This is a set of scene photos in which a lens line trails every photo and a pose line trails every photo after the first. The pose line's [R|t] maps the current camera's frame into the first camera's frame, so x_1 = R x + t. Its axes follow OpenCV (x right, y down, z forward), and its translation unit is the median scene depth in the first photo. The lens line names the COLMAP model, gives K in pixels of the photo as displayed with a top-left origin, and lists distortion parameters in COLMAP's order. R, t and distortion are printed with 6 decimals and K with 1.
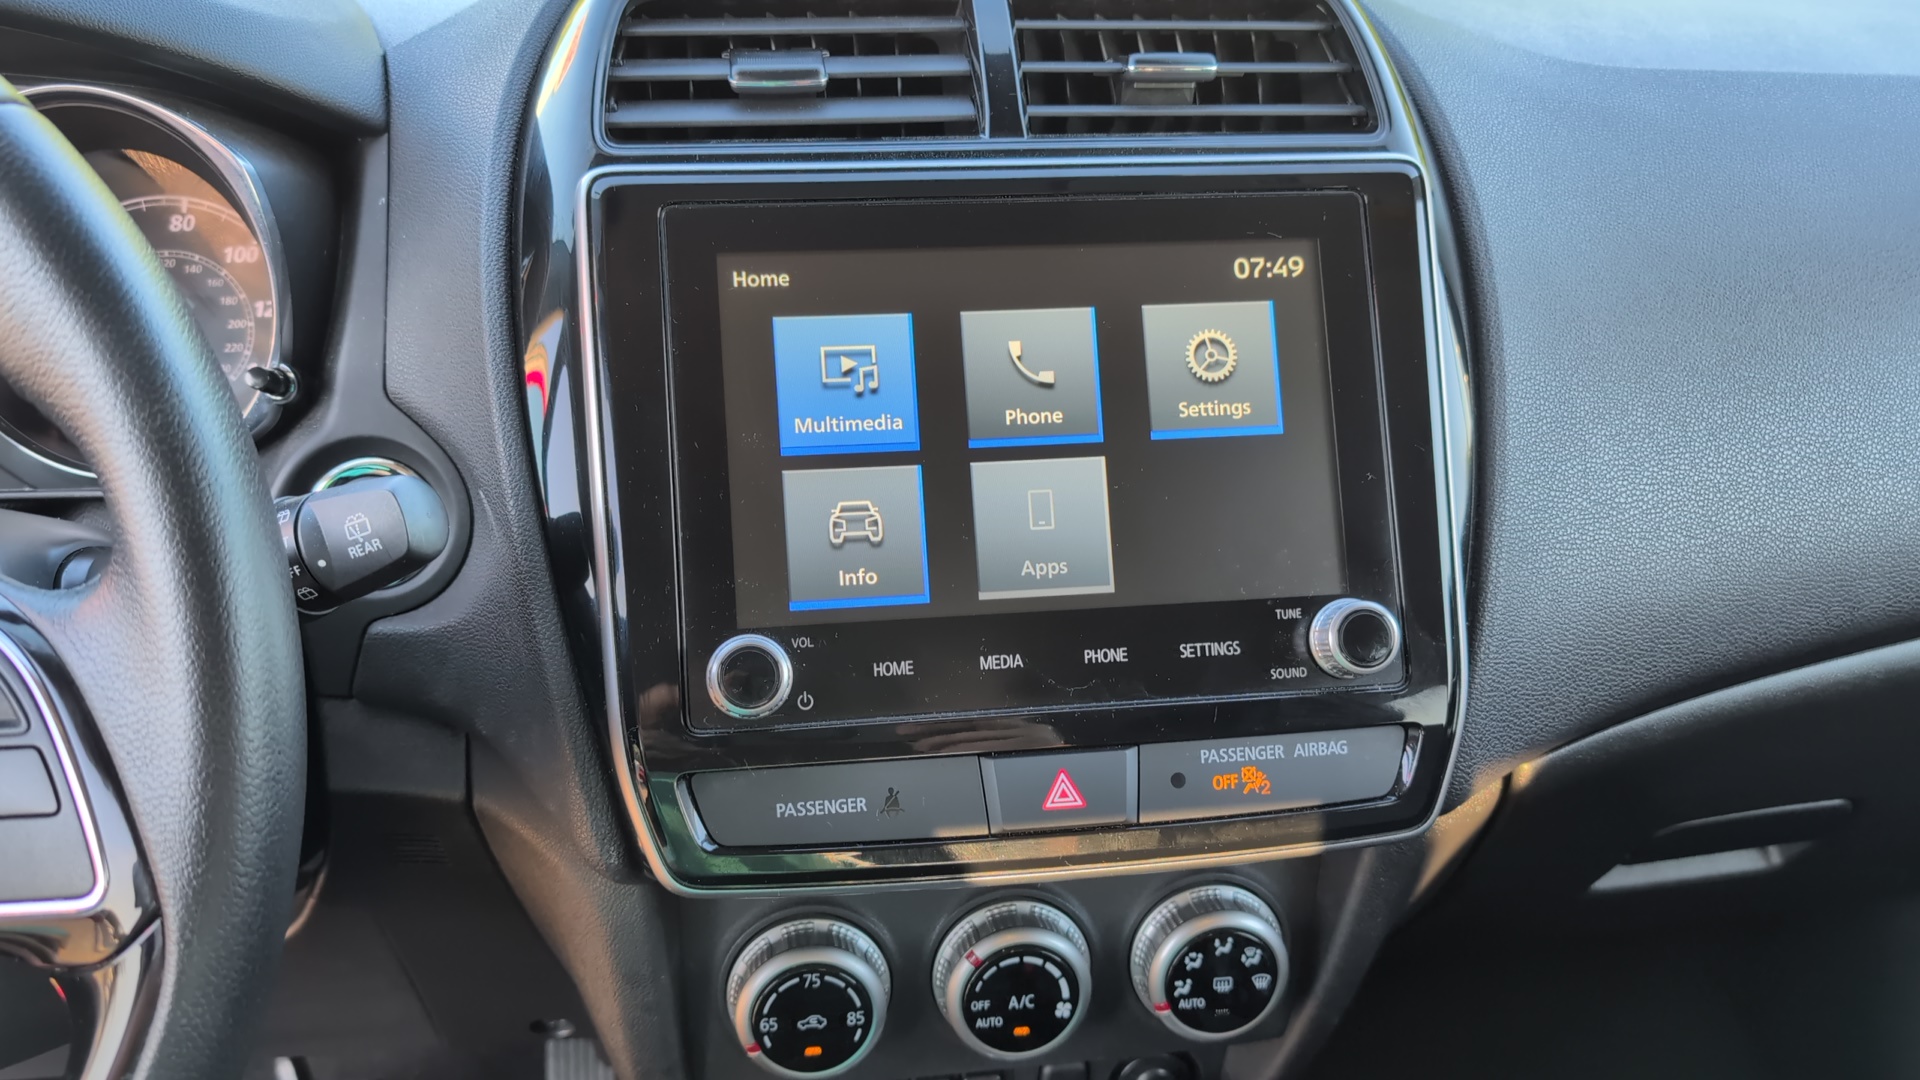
lens RADIAL K [[1527.2, 0, 997.0], [0, 1527.2, 519.5], [0, 0, 1]] dist [0.029408, -0.094848]
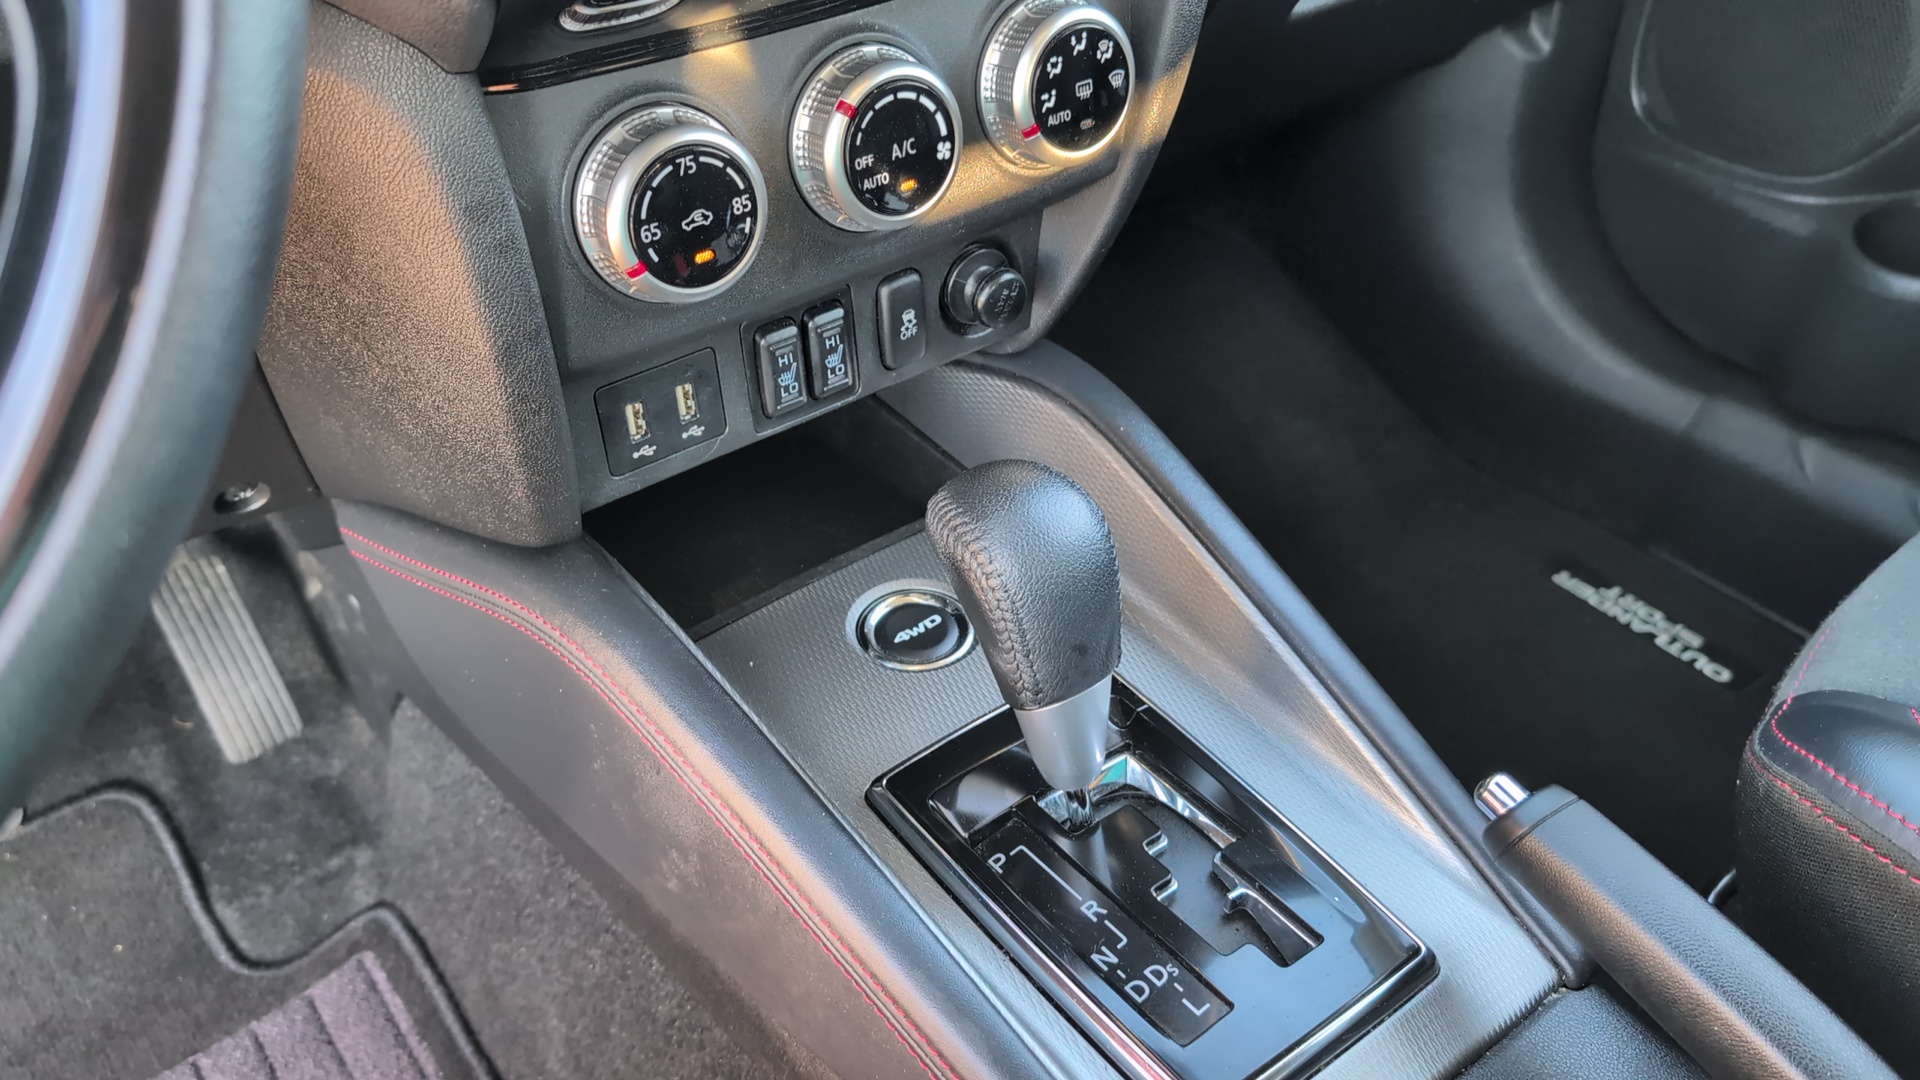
lens RADIAL K [[1527.2, 0, 941.8], [0, 1527.2, 547.7], [0, 0, 1]] dist [0.029408, -0.094848]
pose [[0.885222, -0.322024, 0.335683, -0.342490], [0.222611, 0.926904, 0.302147, 0.271850], [-0.408445, -0.192741, 0.892202, 0.159430]]
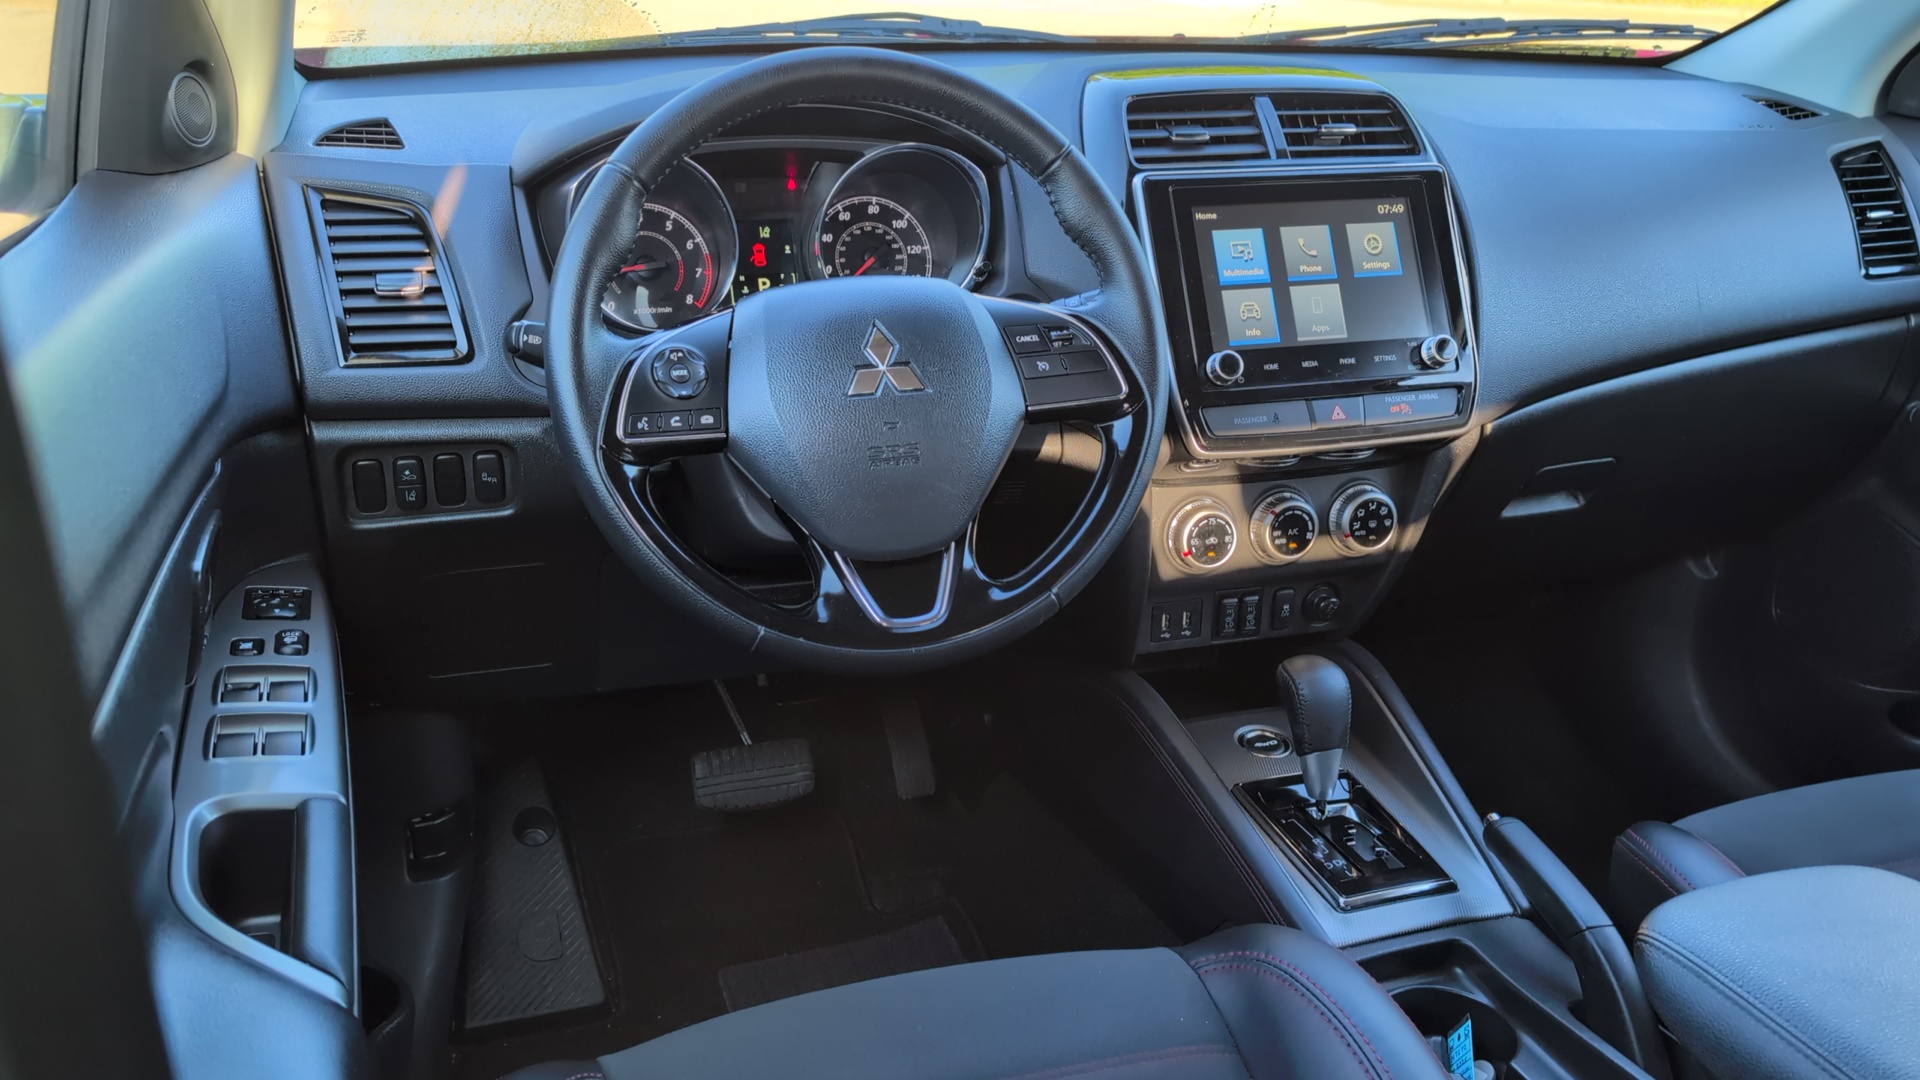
lens RADIAL K [[1527.2, 0, 944.8], [0, 1527.2, 541.0], [0, 0, 1]] dist [0.029408, -0.094848]
pose [[0.988166, -0.053576, 0.143726, -0.853852], [0.057842, 0.997996, -0.025667, 0.364962], [-0.142063, 0.033677, 0.989285, -1.234536]]
